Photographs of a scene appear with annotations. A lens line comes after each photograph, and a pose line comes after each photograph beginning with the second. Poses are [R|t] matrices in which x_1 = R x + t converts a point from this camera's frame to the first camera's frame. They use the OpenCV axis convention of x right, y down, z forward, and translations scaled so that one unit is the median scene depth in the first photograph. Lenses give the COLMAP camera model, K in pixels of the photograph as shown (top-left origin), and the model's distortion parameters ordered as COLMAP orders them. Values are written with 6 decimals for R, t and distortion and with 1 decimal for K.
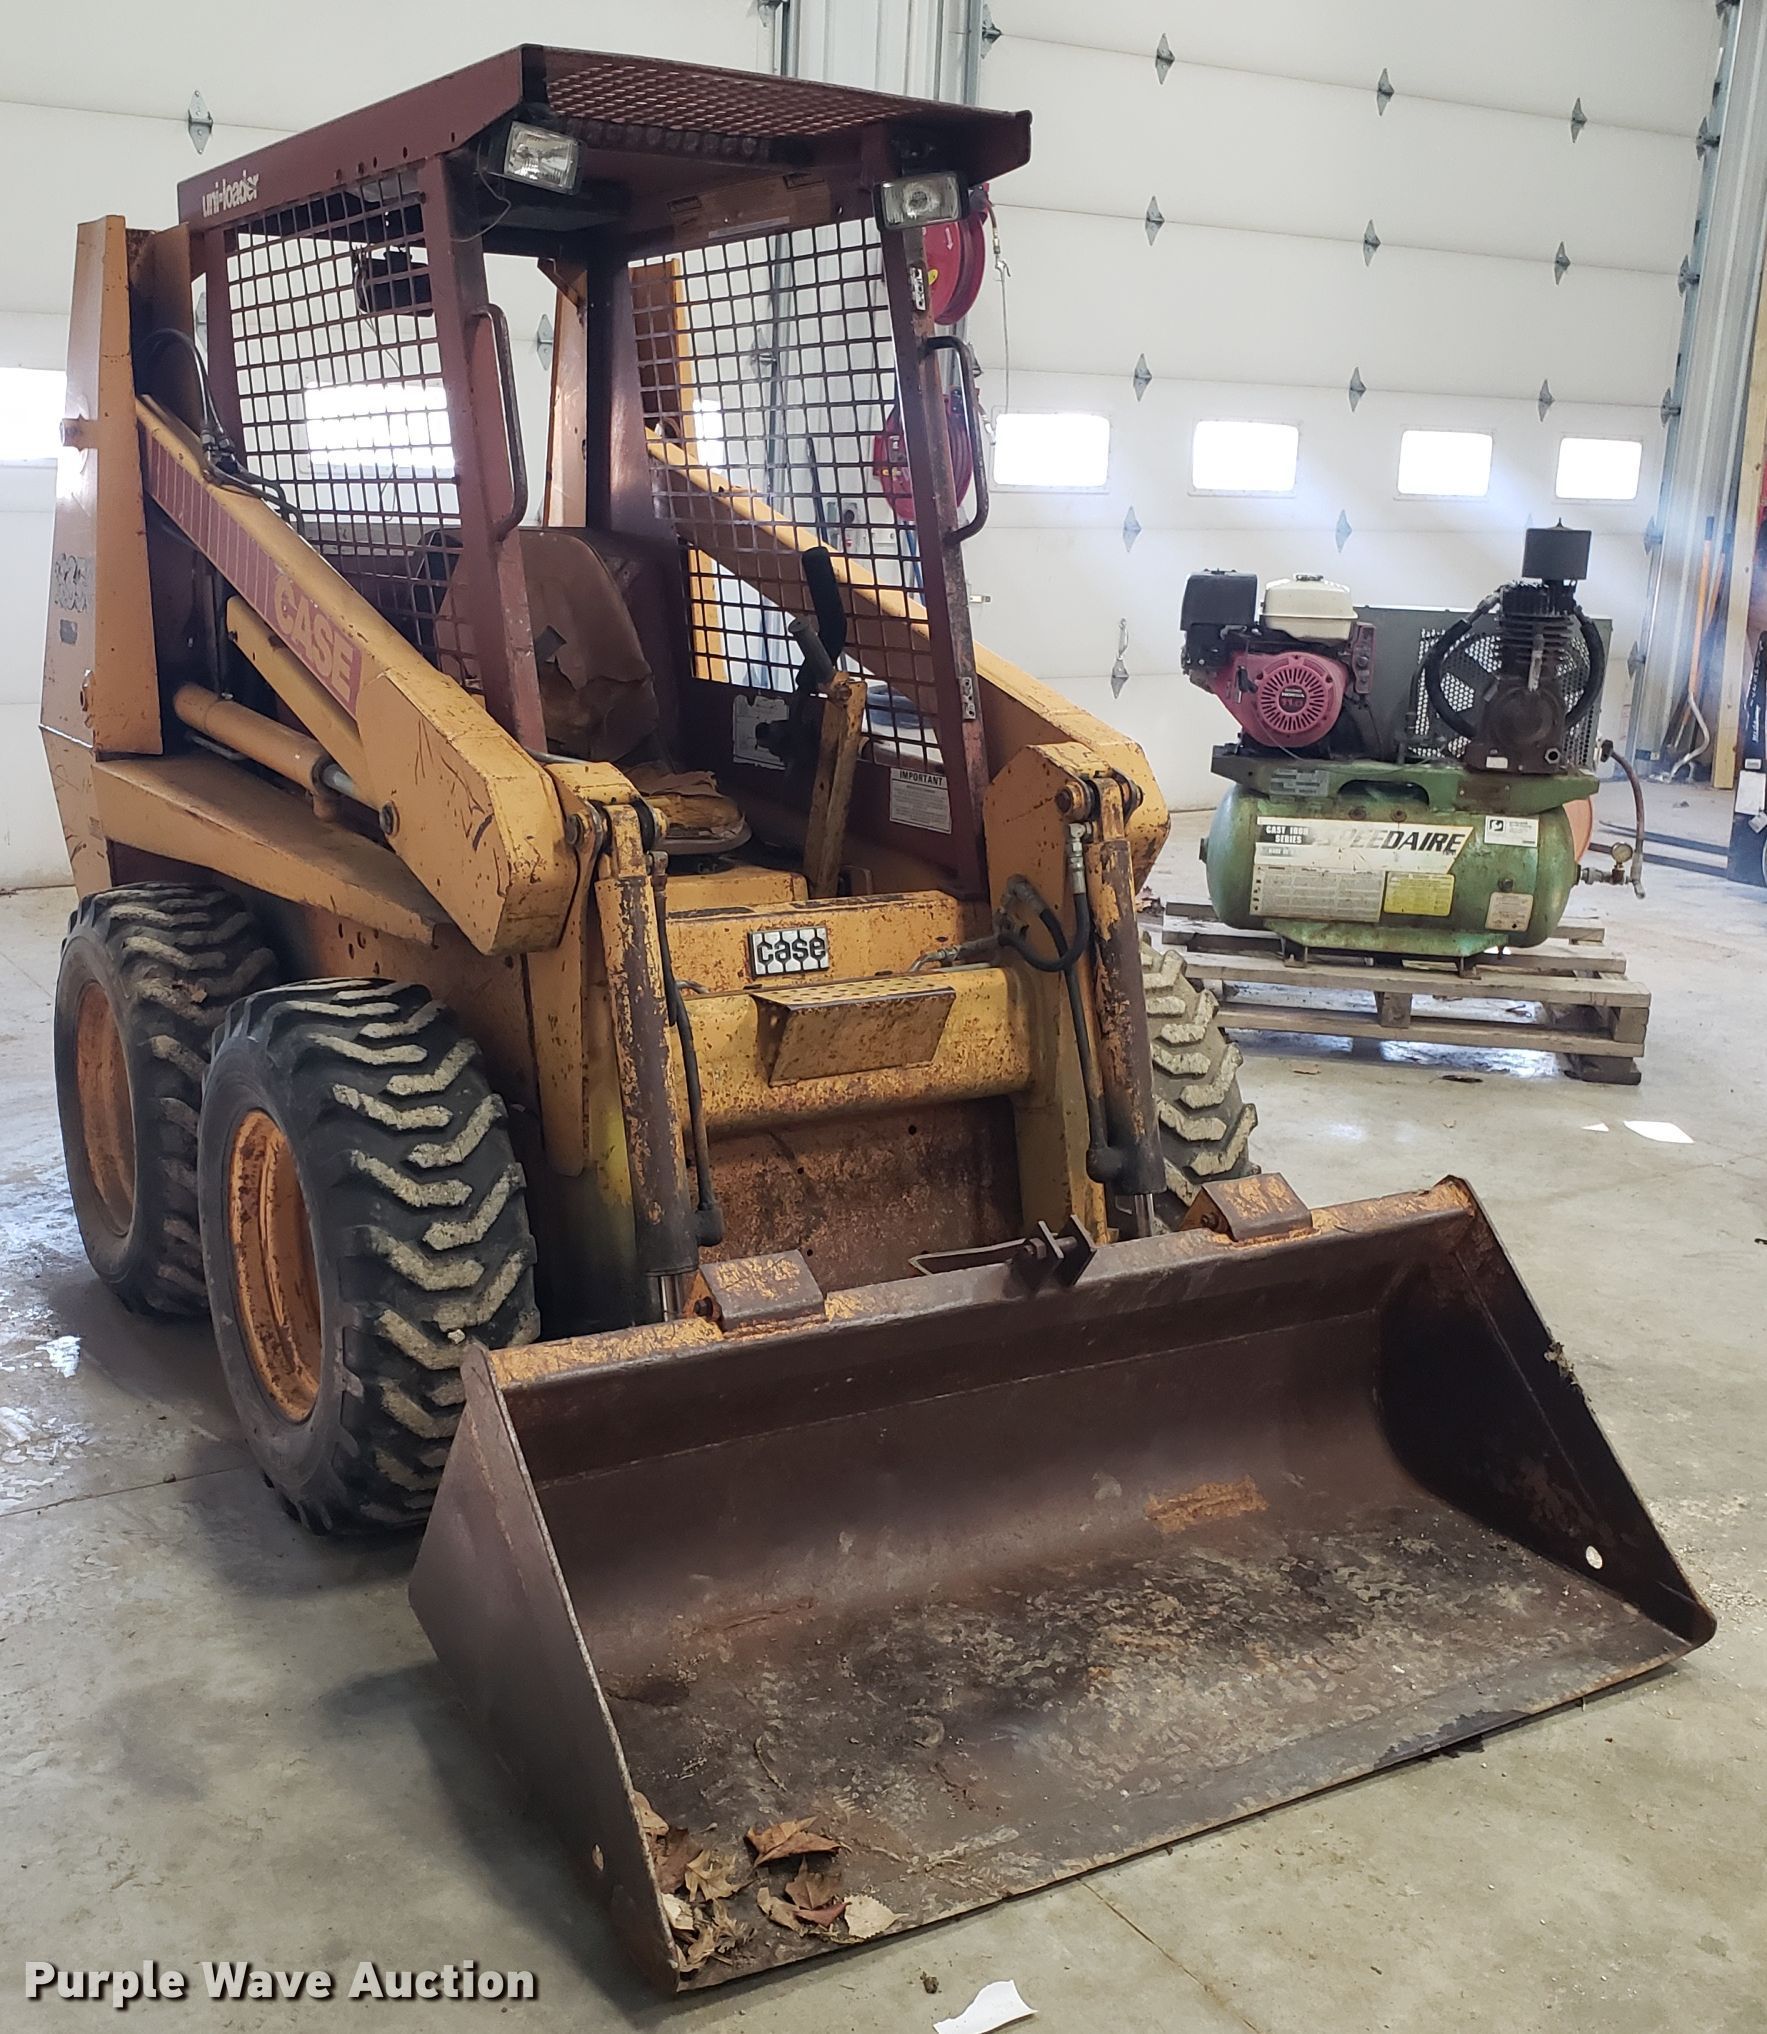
lens RADIAL K [[2251.8, 0, 883.5], [0, 2251.8, 1017.0], [0, 0, 1]] dist [0.209060, -0.672000]
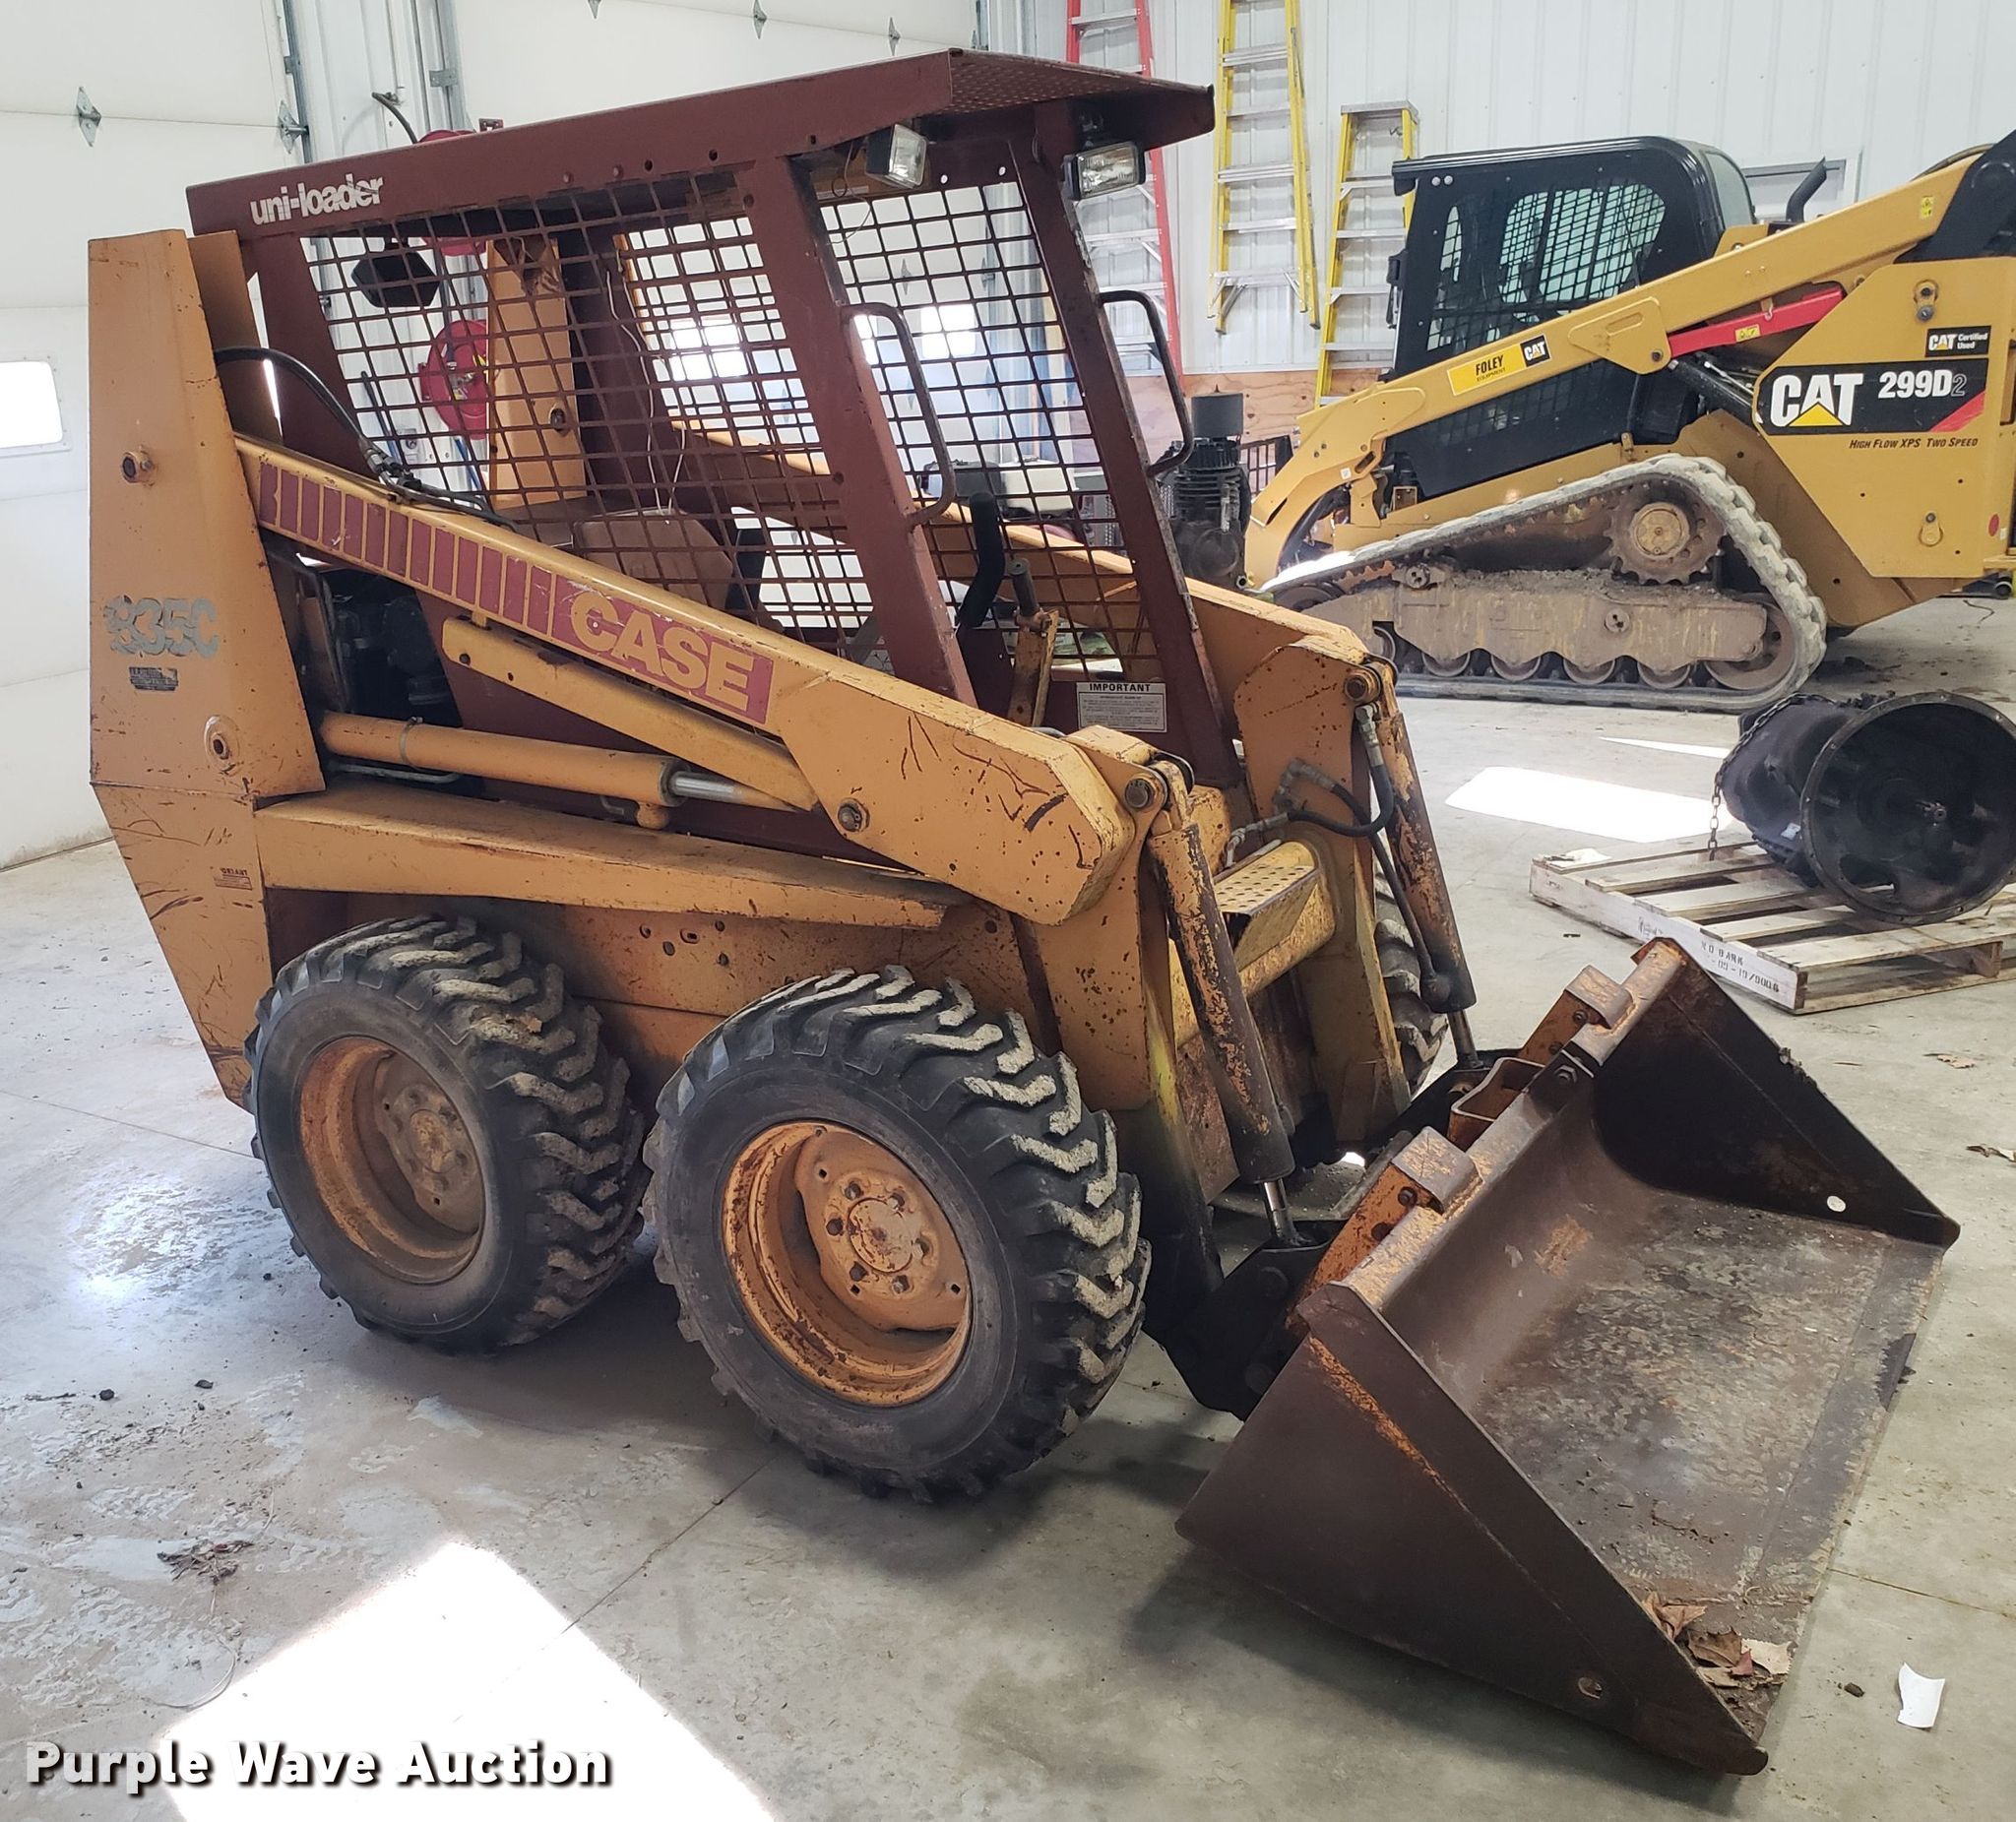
lens RADIAL K [[1952.8, 0, 1007.4], [0, 1952.8, 898.9], [0, 0, 1]] dist [0.122744, -0.369747]
pose [[0.901535, -0.202513, 0.382390, -0.484994], [0.186258, 0.979279, 0.079498, -0.103770], [-0.390566, -0.000447, 0.920575, 0.155539]]
